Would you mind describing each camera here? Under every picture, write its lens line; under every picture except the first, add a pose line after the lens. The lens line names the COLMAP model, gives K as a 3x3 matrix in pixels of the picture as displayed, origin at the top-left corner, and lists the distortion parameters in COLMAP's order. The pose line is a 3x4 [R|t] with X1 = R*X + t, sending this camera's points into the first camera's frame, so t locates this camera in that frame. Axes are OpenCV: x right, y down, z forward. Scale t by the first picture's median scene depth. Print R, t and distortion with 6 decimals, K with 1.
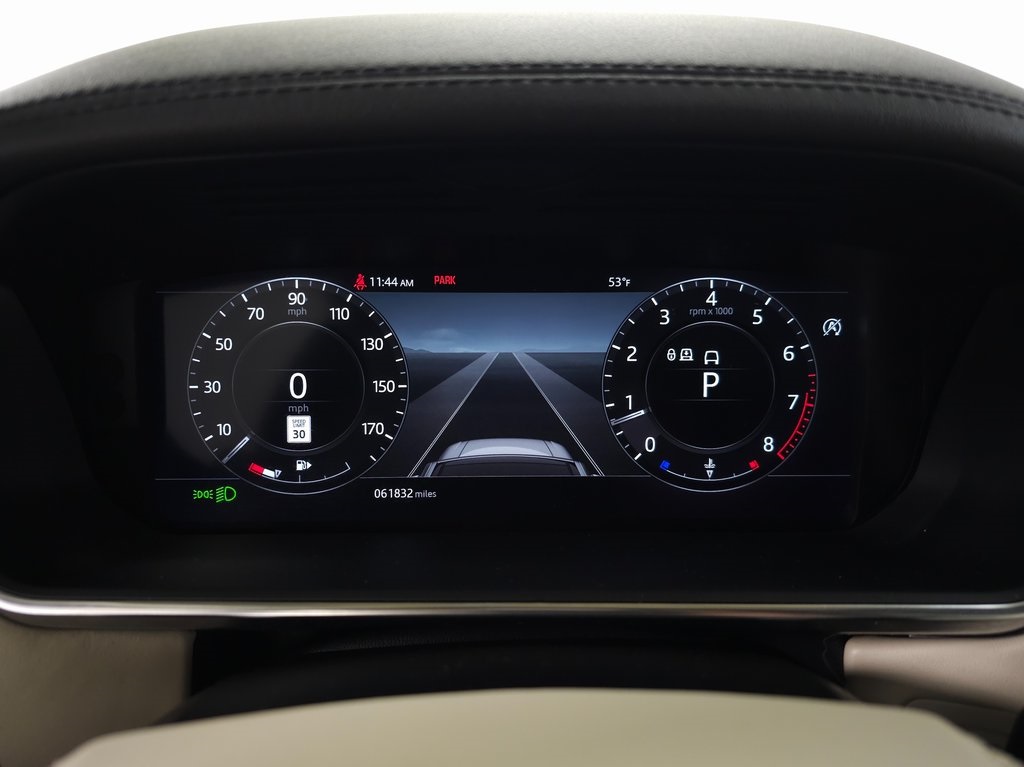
lens RADIAL K [[696.3, 0, 496.8], [0, 696.3, 372.3], [0, 0, 1]] dist [0.032861, -0.039625]
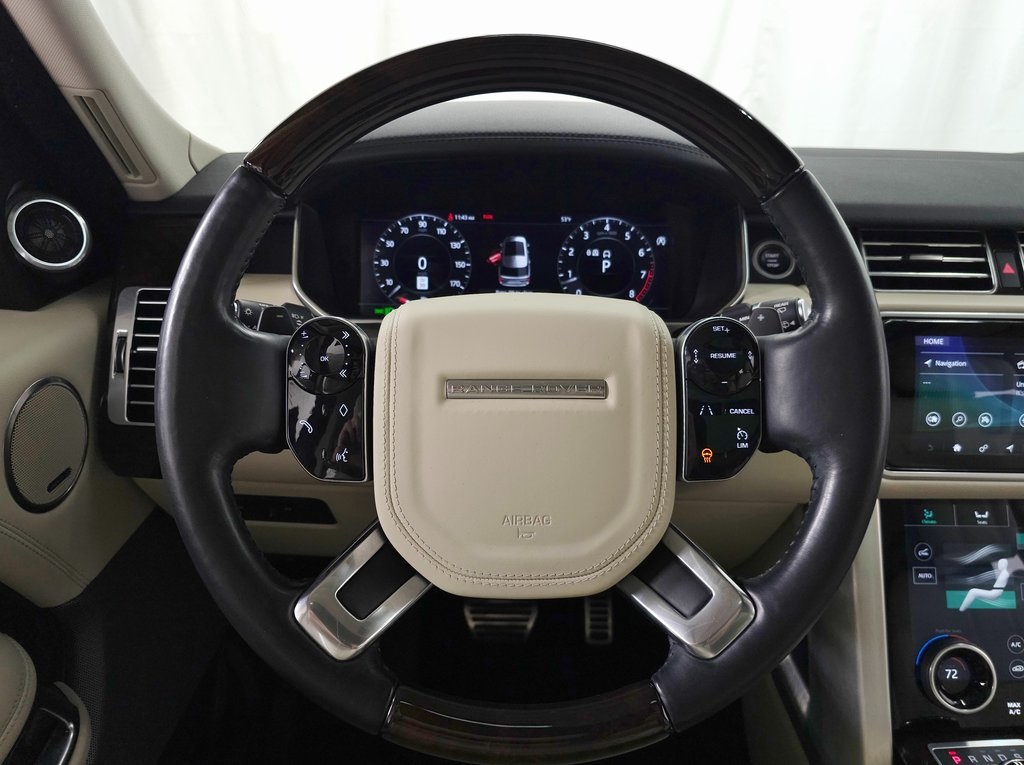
lens RADIAL K [[696.3, 0, 492.8], [0, 696.3, 381.8], [0, 0, 1]] dist [0.032861, -0.039625]
pose [[0.999890, 0.014591, -0.002700, -0.045000], [-0.014590, 0.999893, 0.000689, 0.393207], [0.002710, -0.000650, 0.999996, -1.237666]]
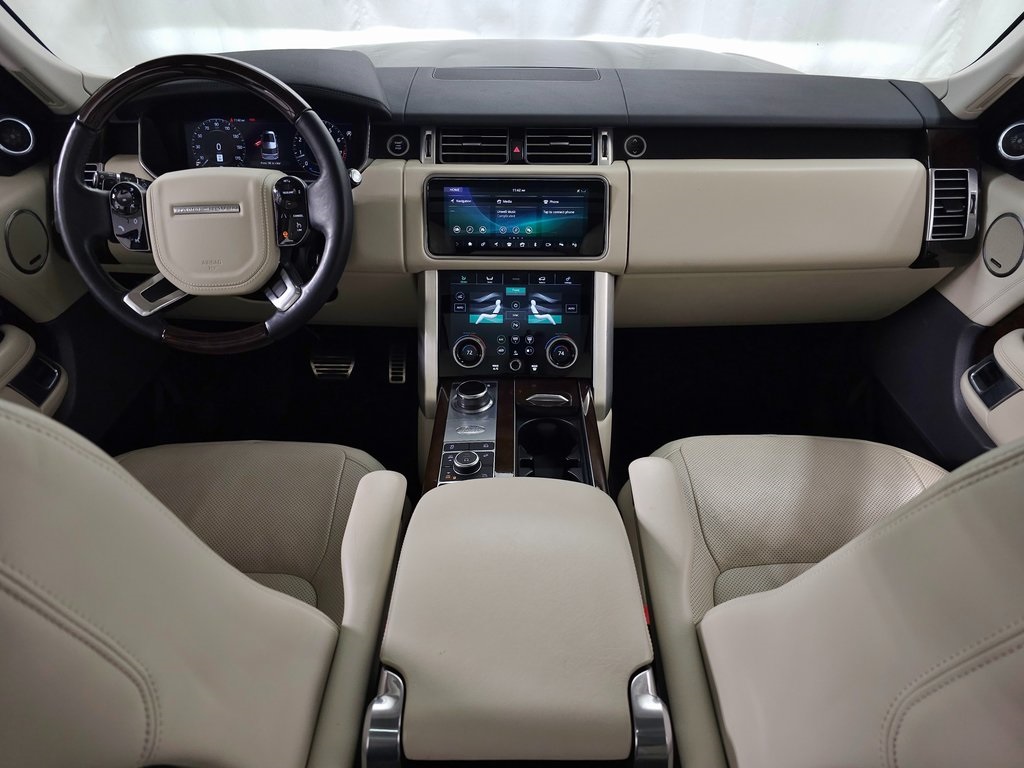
lens RADIAL K [[696.3, 0, 525.3], [0, 696.3, 396.7], [0, 0, 1]] dist [0.032861, -0.039625]
pose [[0.999879, 0.012371, -0.009468, 1.573617], [-0.010022, 0.976114, 0.217027, 0.540631], [0.011927, -0.216906, 0.976120, -3.318293]]
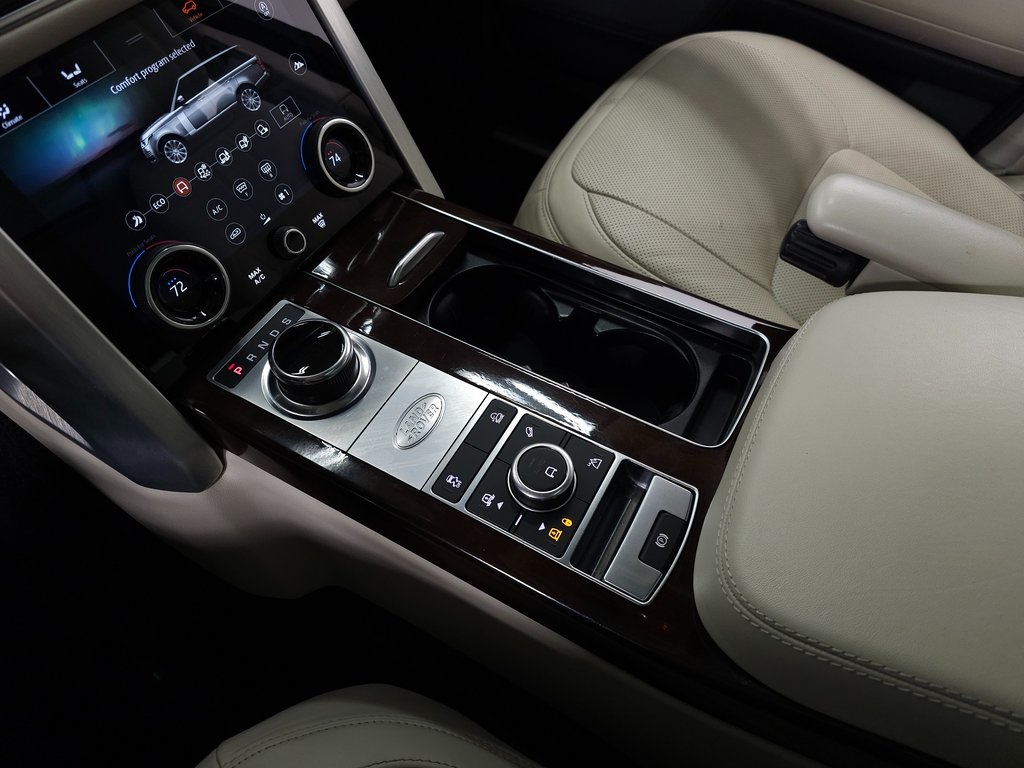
lens RADIAL K [[696.3, 0, 517.7], [0, 696.3, 385.2], [0, 0, 1]] dist [0.032861, -0.039625]
pose [[0.502972, -0.689117, 0.521667, 0.644487], [0.300045, 0.705250, 0.642336, 0.565983], [-0.810550, -0.166553, 0.561487, -0.808803]]
